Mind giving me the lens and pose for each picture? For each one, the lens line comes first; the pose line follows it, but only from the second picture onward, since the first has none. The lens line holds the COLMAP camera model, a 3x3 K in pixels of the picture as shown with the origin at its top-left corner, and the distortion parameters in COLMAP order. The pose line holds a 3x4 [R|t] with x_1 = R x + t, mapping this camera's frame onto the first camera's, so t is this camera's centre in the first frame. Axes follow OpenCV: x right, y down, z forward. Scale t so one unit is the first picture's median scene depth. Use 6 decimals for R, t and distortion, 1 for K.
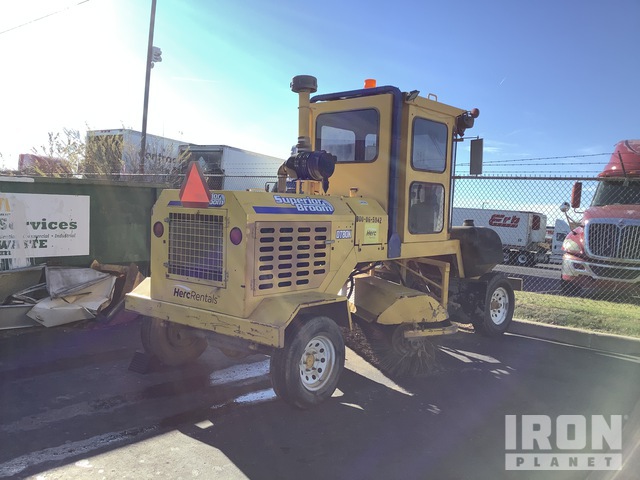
lens RADIAL K [[570.8, 0, 319.8], [0, 570.8, 237.3], [0, 0, 1]] dist [0.097575, -0.040521]
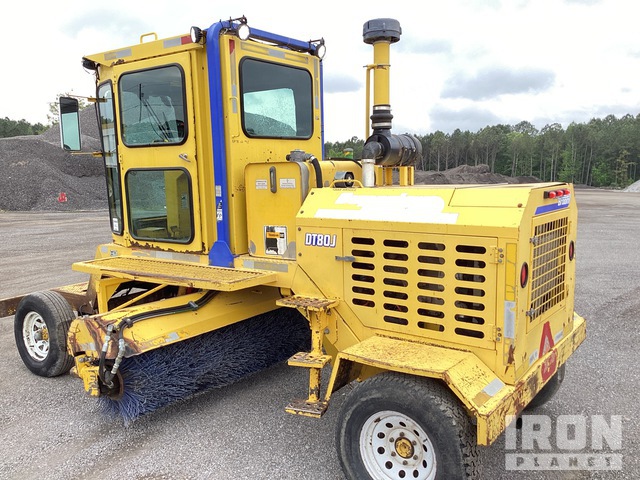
lens RADIAL K [[587.1, 0, 316.7], [0, 587.1, 242.6], [0, 0, 1]] dist [0.117477, -0.019362]
pose [[0.080500, 0.070655, -0.994247, 0.659270], [-0.060533, 0.995990, 0.065877, -0.056109], [0.994915, 0.054882, 0.084454, 0.855497]]
